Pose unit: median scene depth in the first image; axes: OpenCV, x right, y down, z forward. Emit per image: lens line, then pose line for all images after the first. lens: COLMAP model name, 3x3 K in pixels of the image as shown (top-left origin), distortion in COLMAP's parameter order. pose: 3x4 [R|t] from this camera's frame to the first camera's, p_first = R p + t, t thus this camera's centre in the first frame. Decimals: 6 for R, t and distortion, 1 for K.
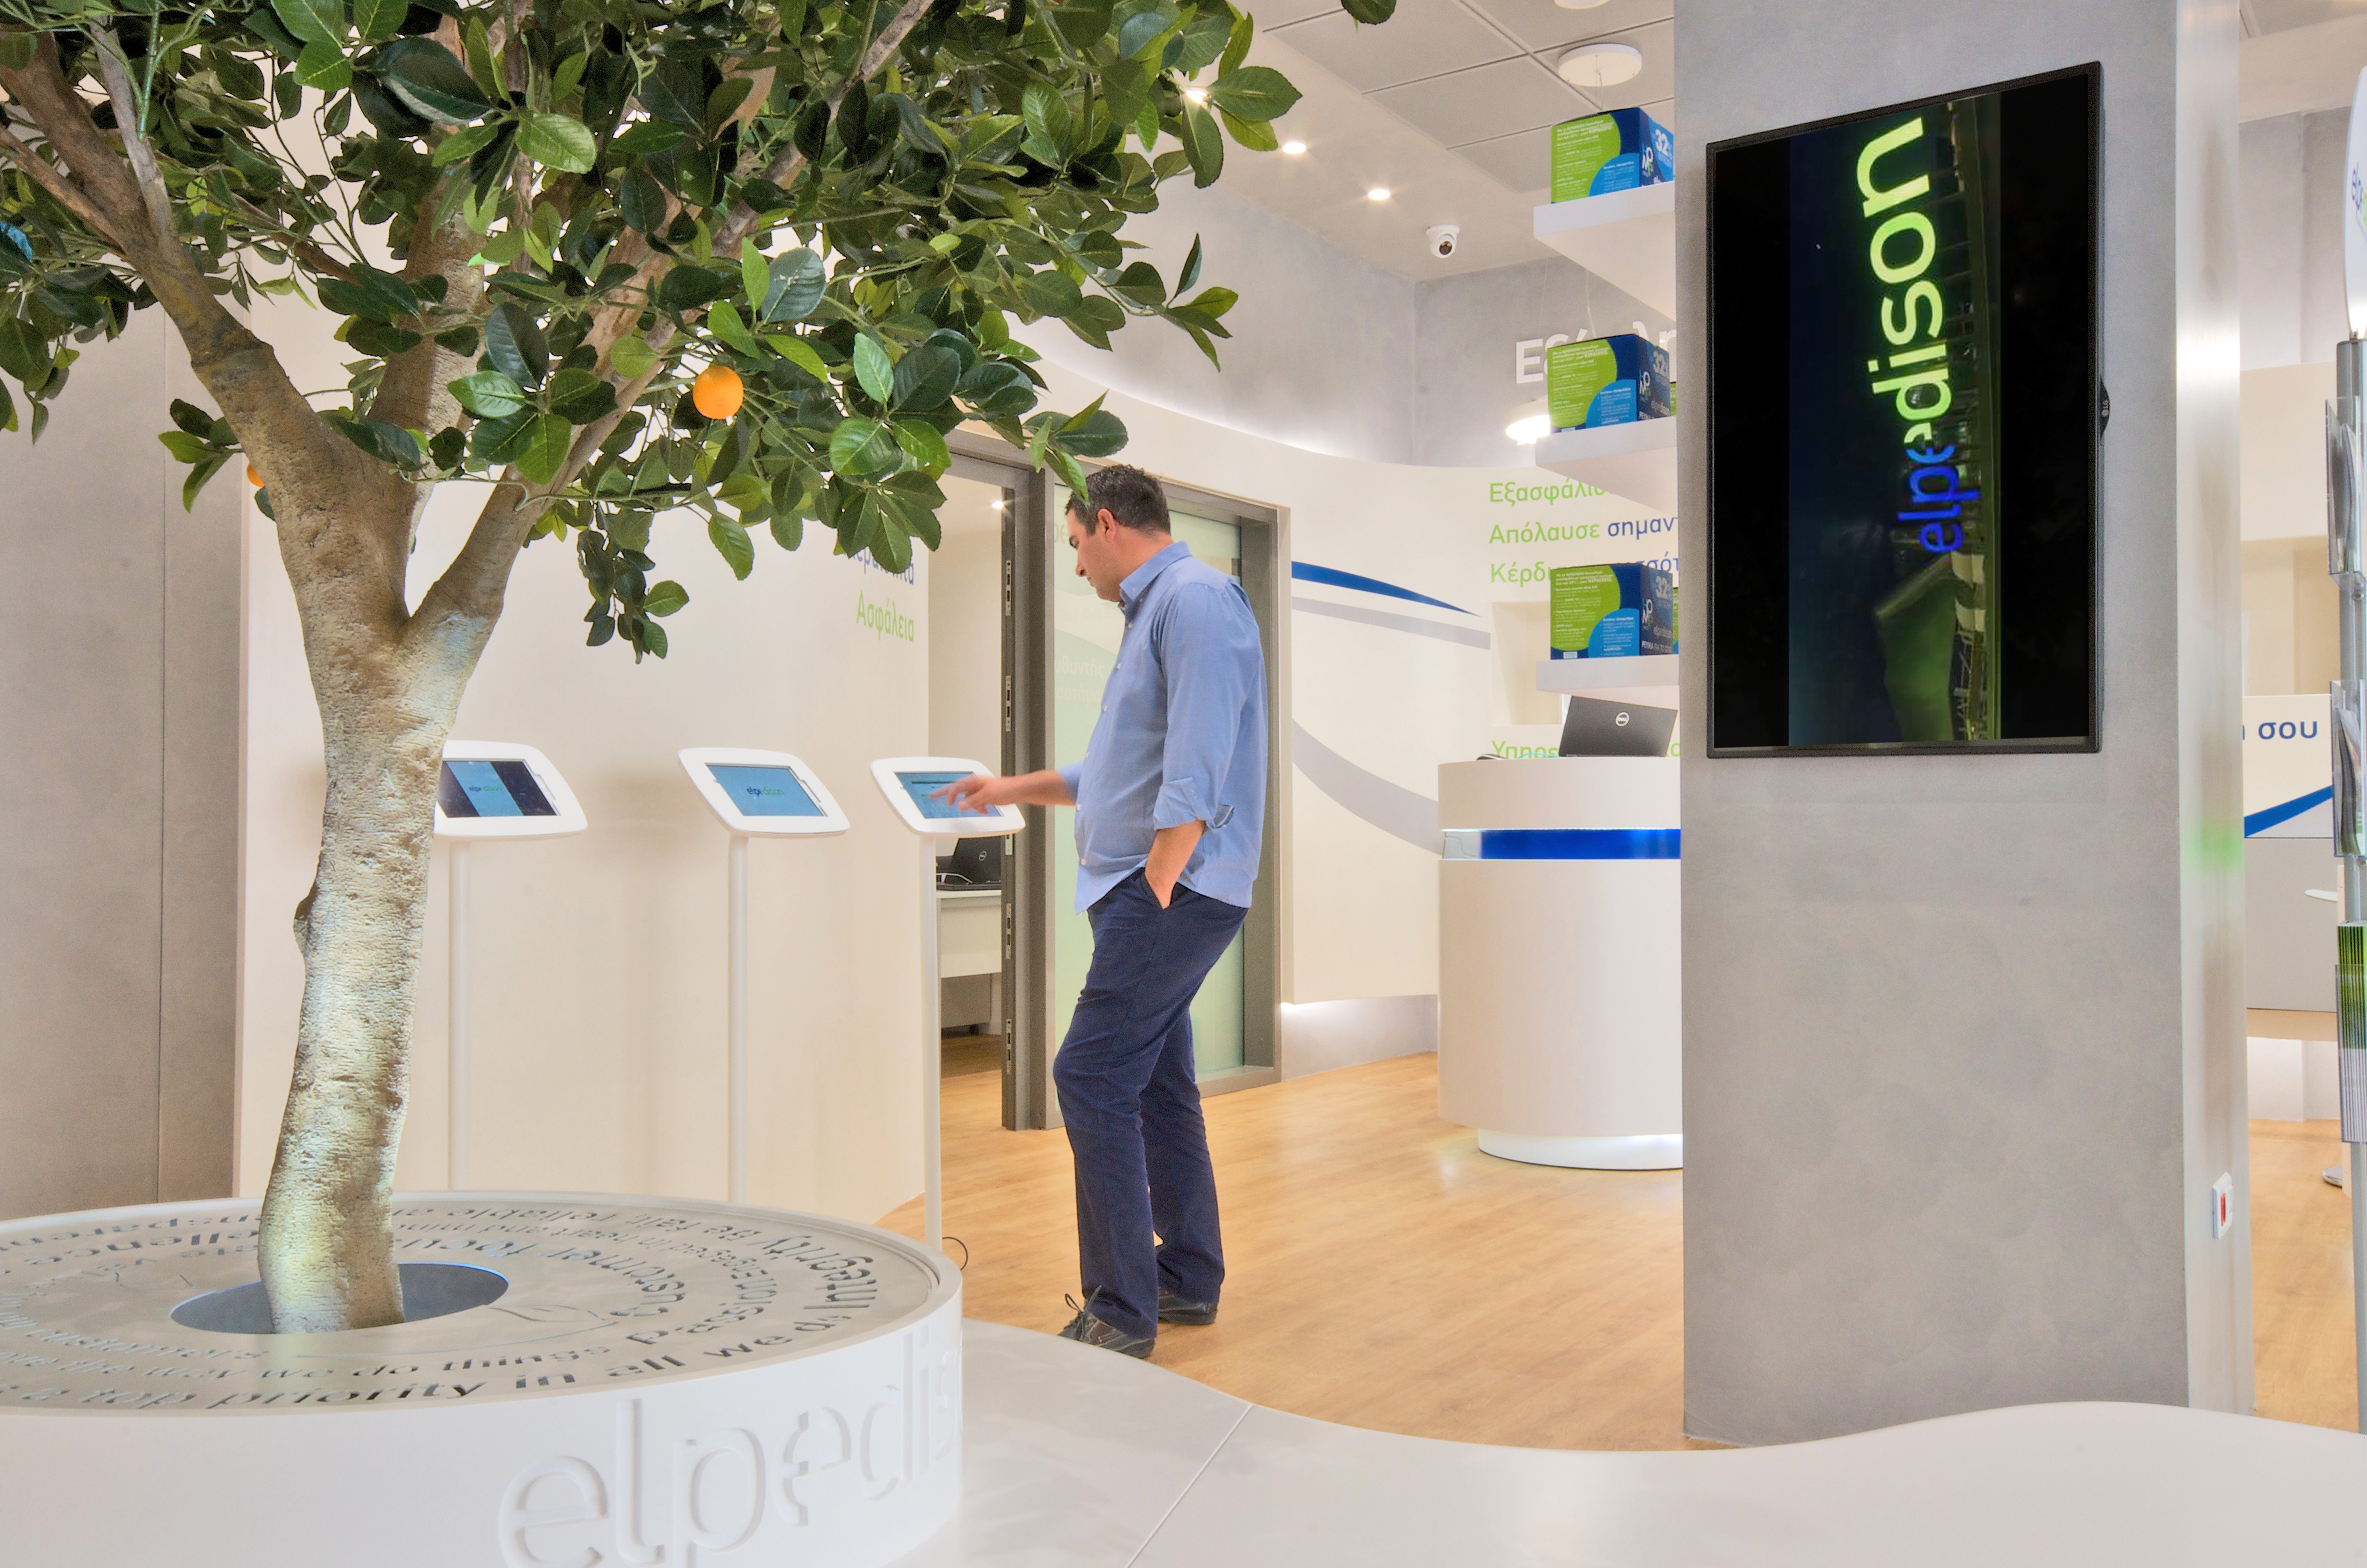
lens RADIAL K [[1901.9, 0, 1168.7], [0, 1901.9, 833.0], [0, 0, 1]] dist [0.007745, 0.000607]
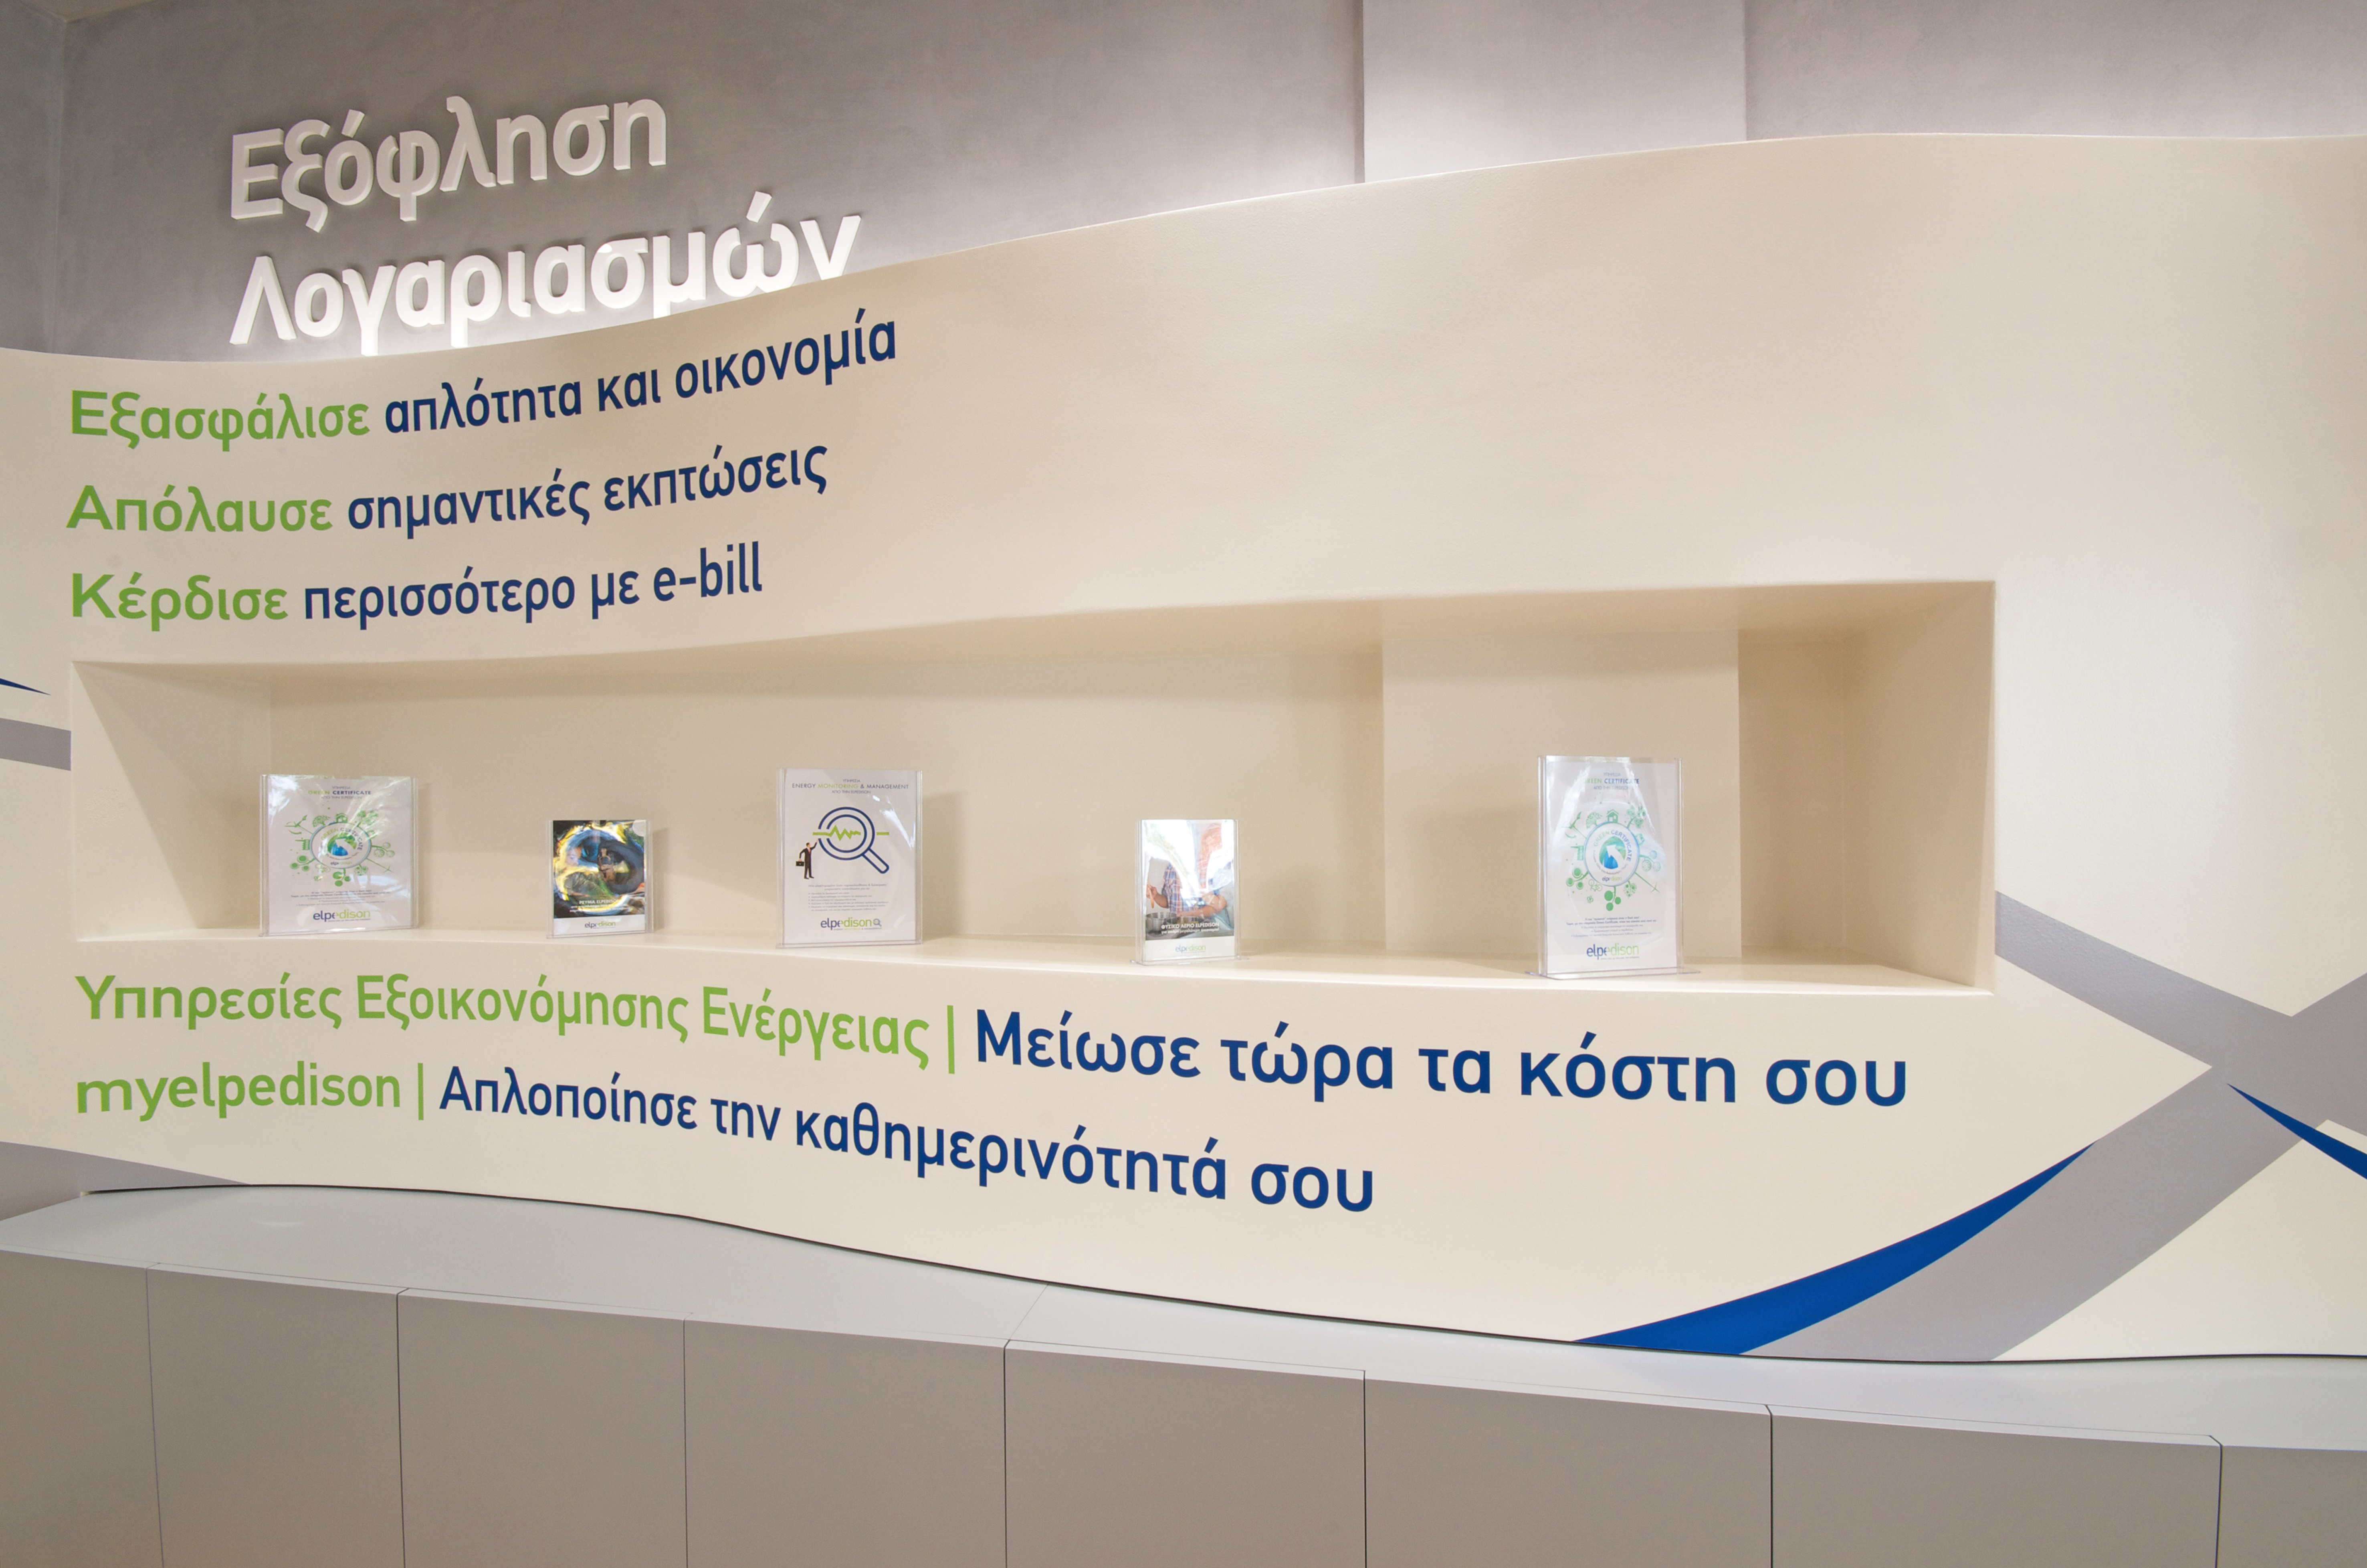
lens RADIAL K [[1014.5, 0, 1183.2], [0, 1014.5, 800.3], [0, 0, 1]] dist [-0.011341, -0.002801]
pose [[0.889794, -0.003497, 0.456349, 1.024747], [0.006757, 0.999962, -0.005513, -0.306041], [-0.456312, 0.007989, 0.889784, 2.406706]]
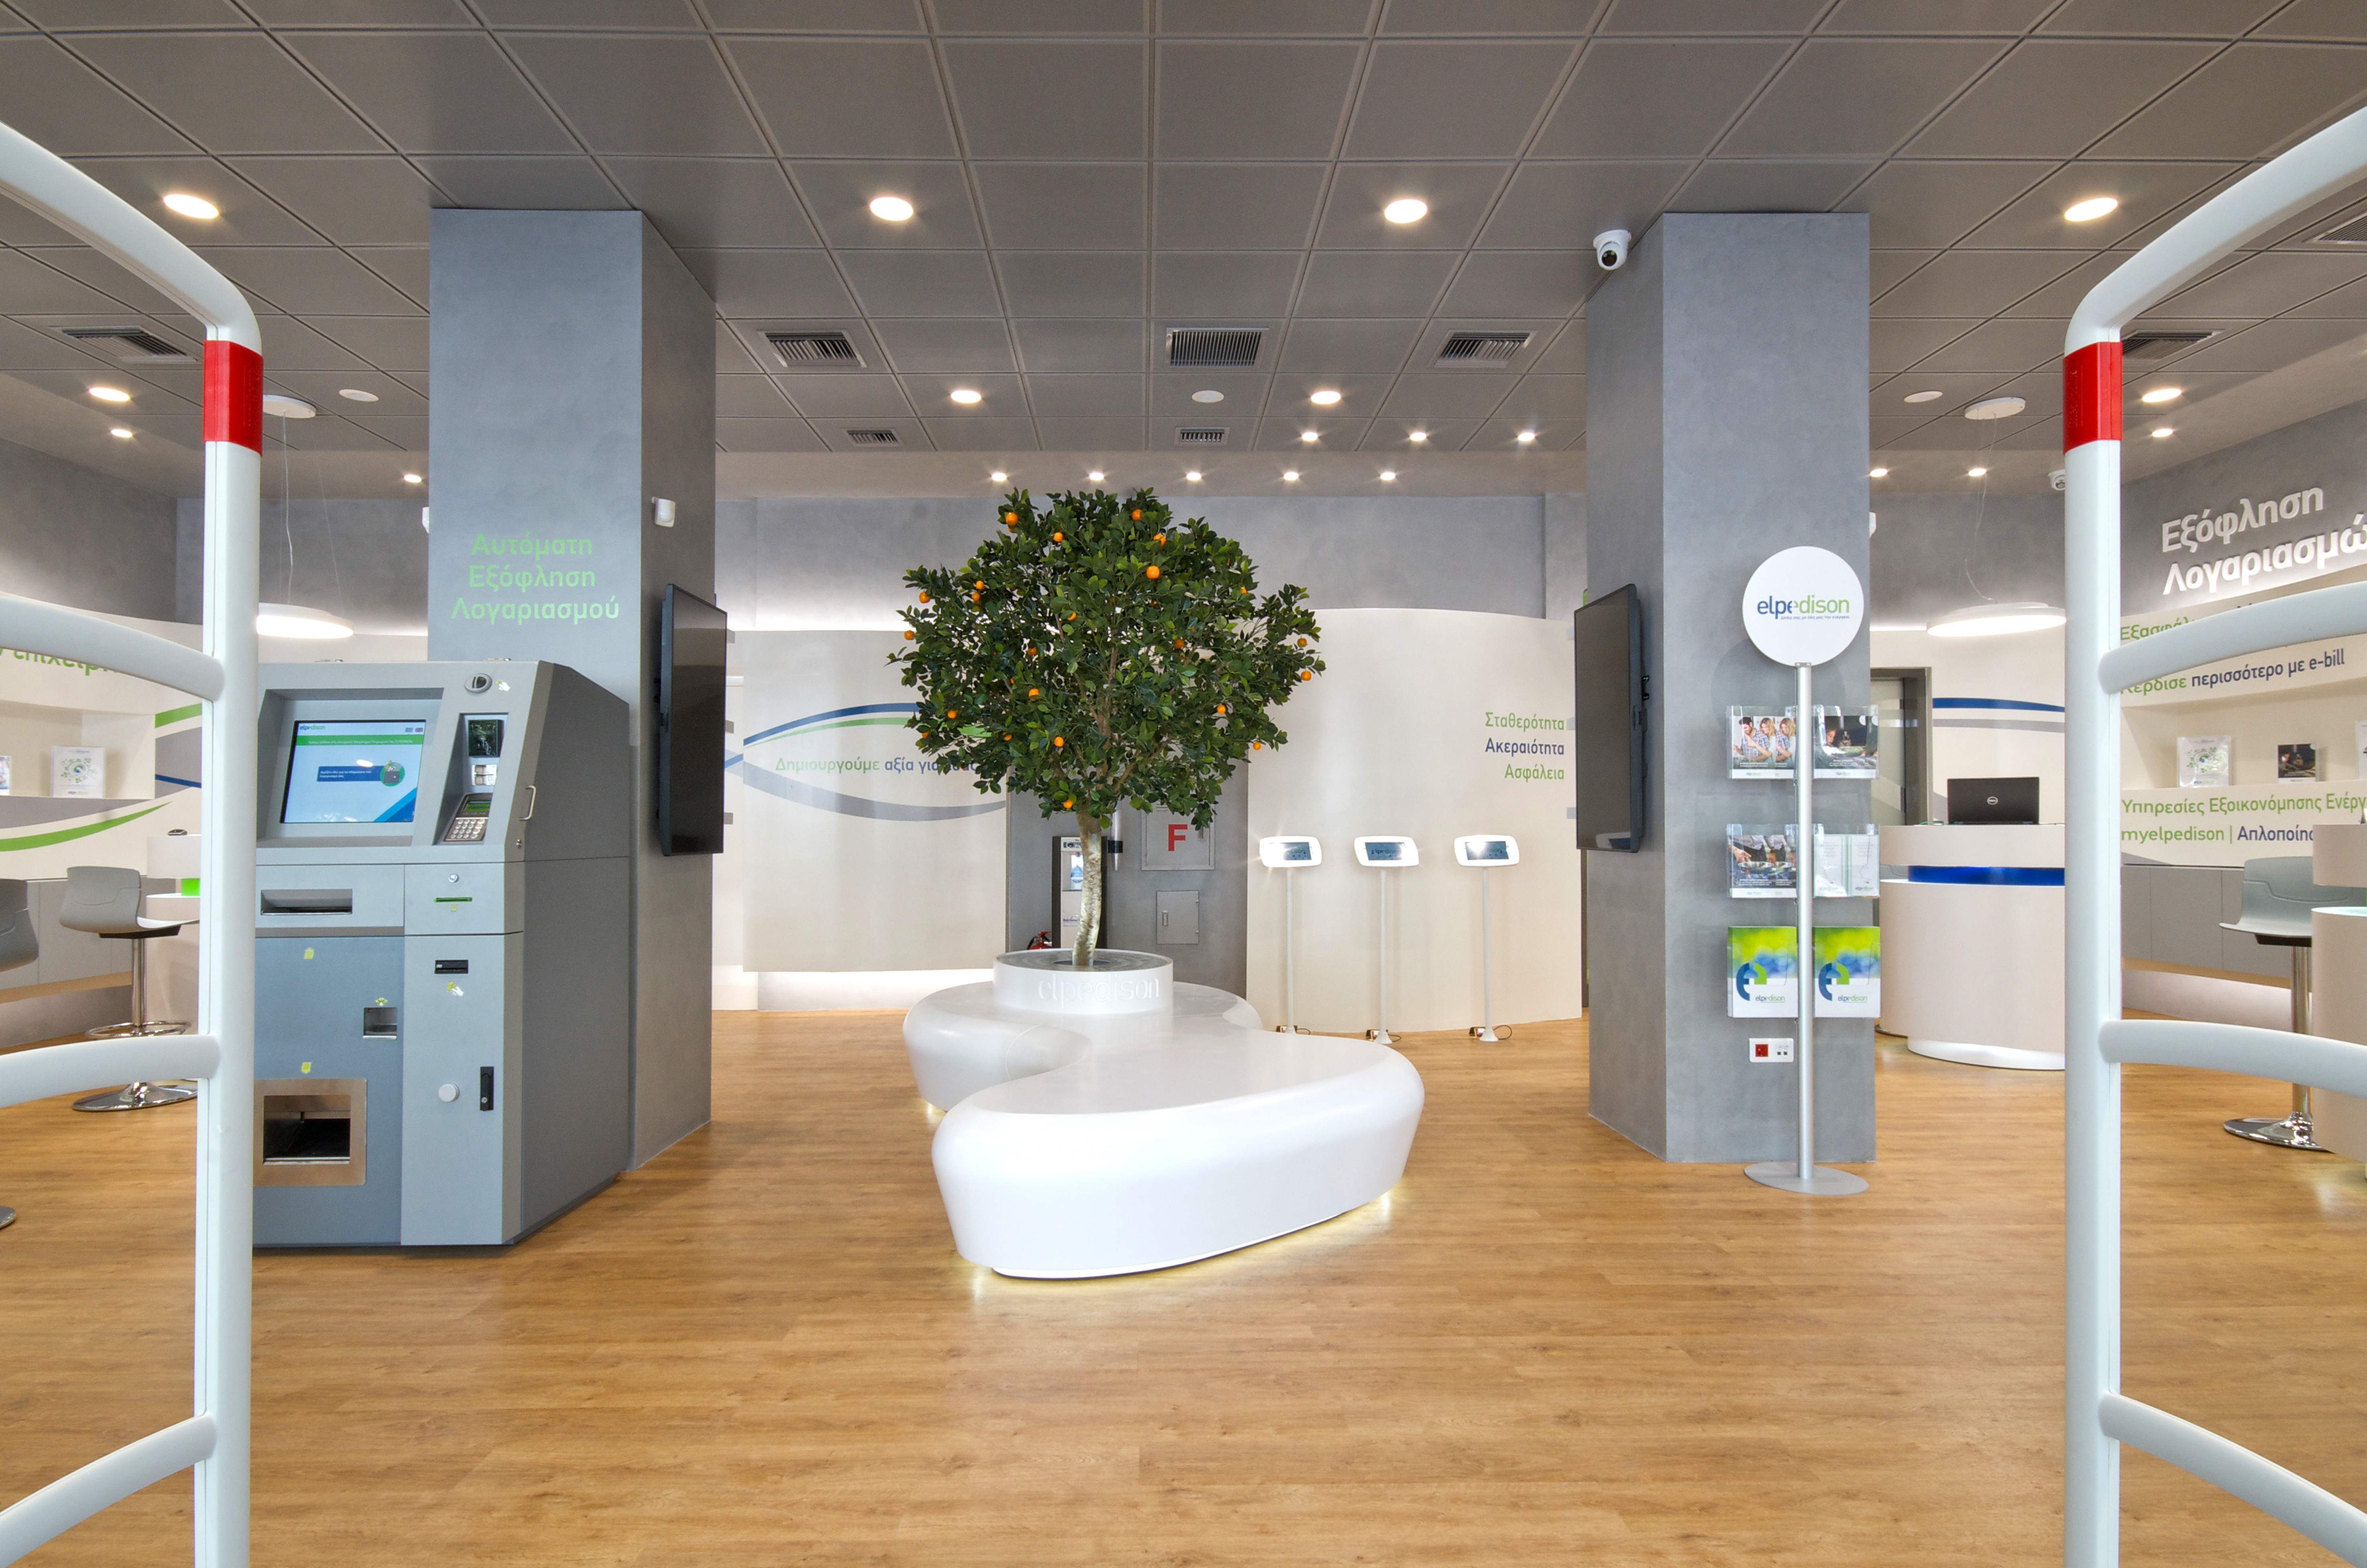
lens RADIAL K [[1199.9, 0, 1165.2], [0, 1199.9, 827.8], [0, 0, 1]] dist [0.005487, -0.001936]
pose [[0.598897, -0.003525, -0.800818, 1.665855], [-0.001702, 0.999982, -0.005674, -0.074824], [0.800824, 0.004761, 0.598880, -0.547008]]
